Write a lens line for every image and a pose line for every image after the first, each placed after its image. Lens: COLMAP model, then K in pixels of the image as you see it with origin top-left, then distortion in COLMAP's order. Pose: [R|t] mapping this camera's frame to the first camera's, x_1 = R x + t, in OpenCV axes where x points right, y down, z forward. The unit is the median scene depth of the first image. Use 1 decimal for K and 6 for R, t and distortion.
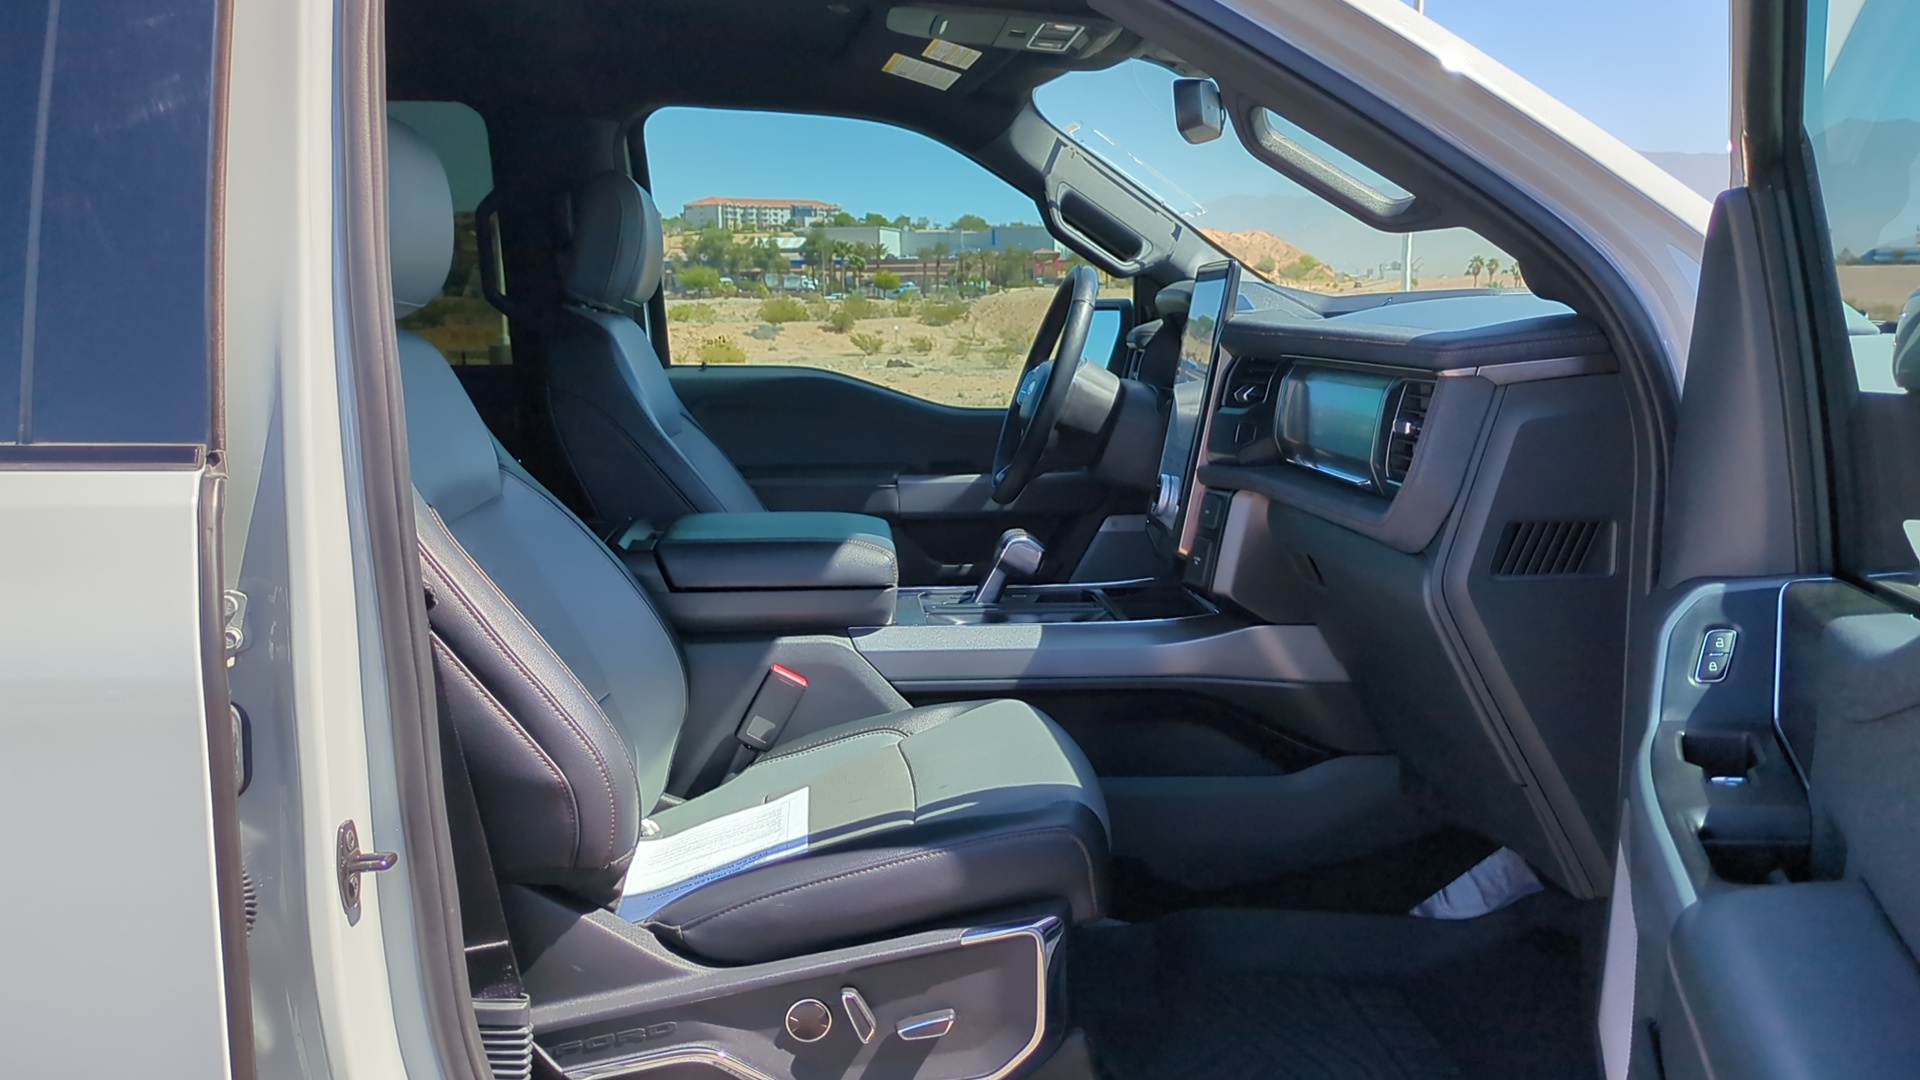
lens RADIAL K [[1646.5, 0, 977.3], [0, 1646.5, 541.5], [0, 0, 1]] dist [0.058804, -0.066549]
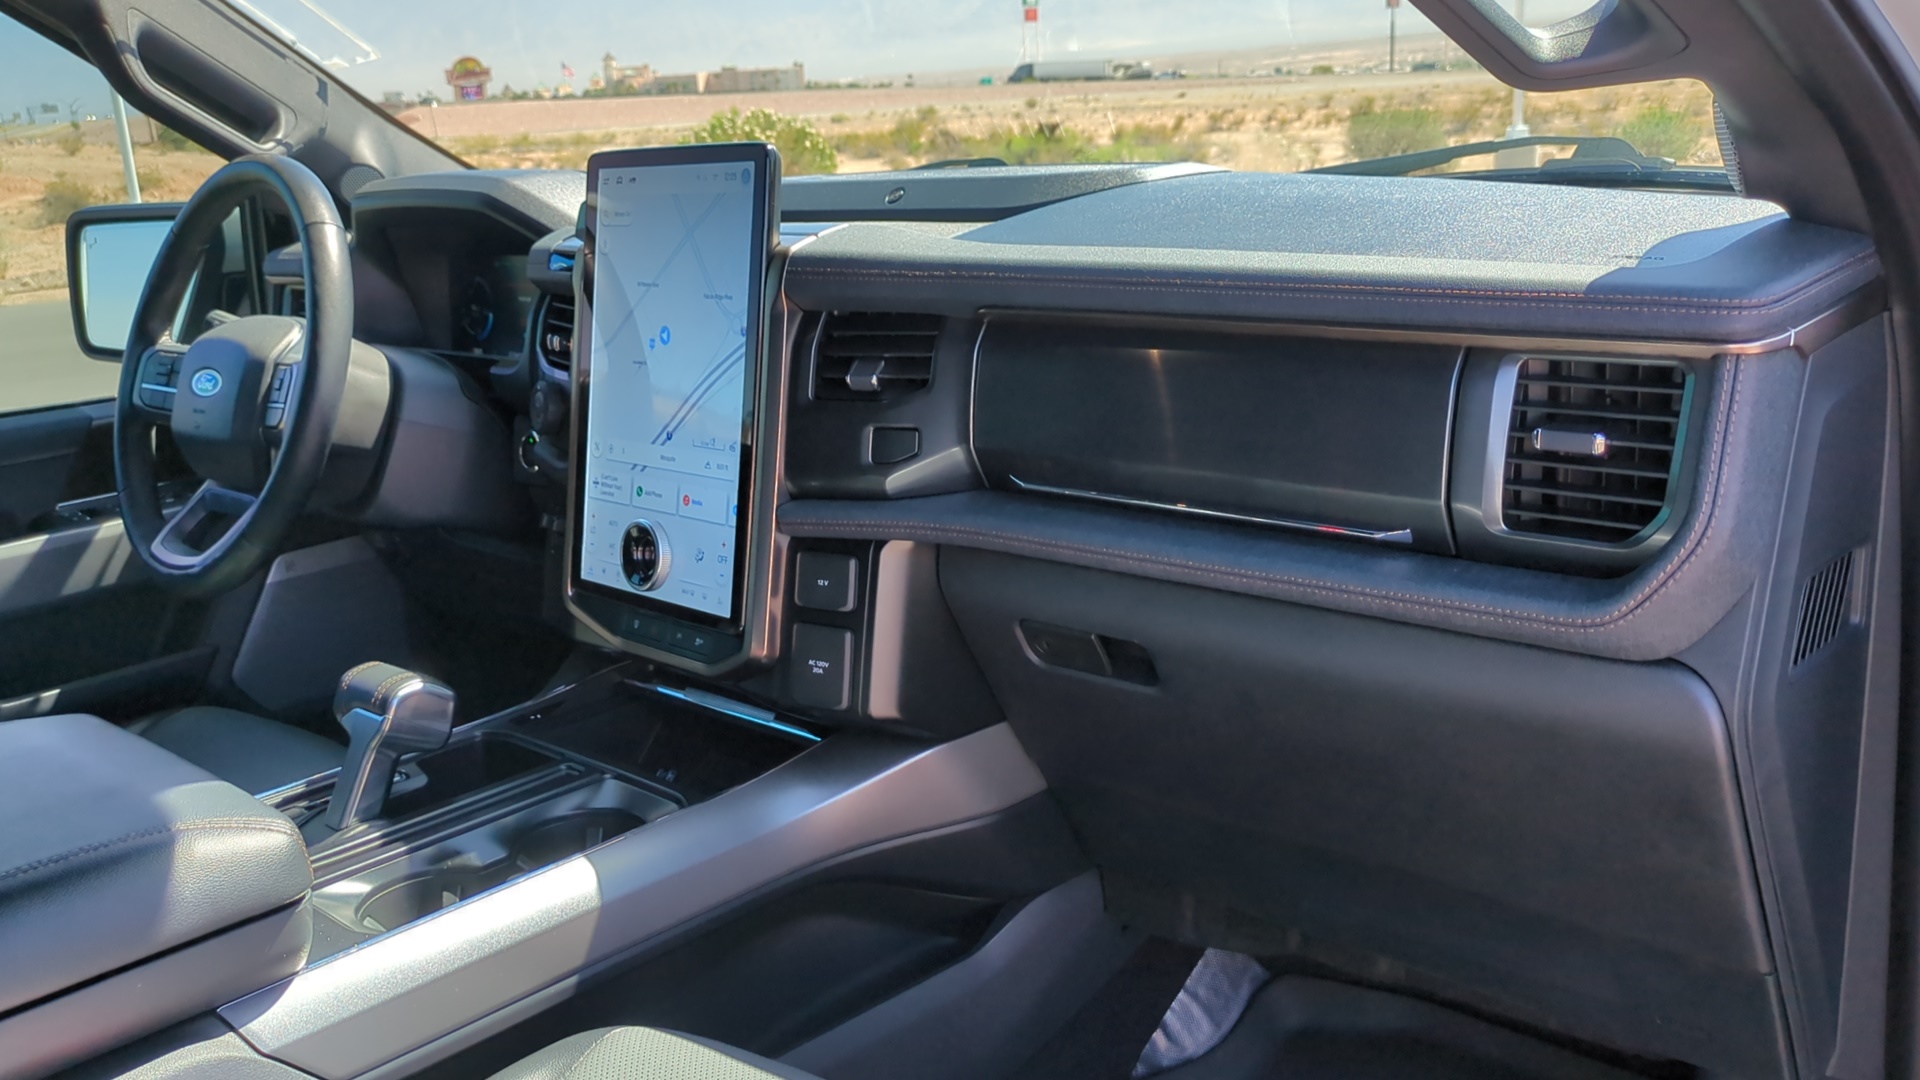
lens RADIAL K [[1646.5, 0, 958.3], [0, 1646.5, 532.6], [0, 0, 1]] dist [0.058804, -0.066549]
pose [[0.734363, -0.202096, 0.647972, -0.143905], [0.145514, 0.979325, 0.140527, -0.079503], [-0.662975, -0.008909, 0.748588, 0.380390]]
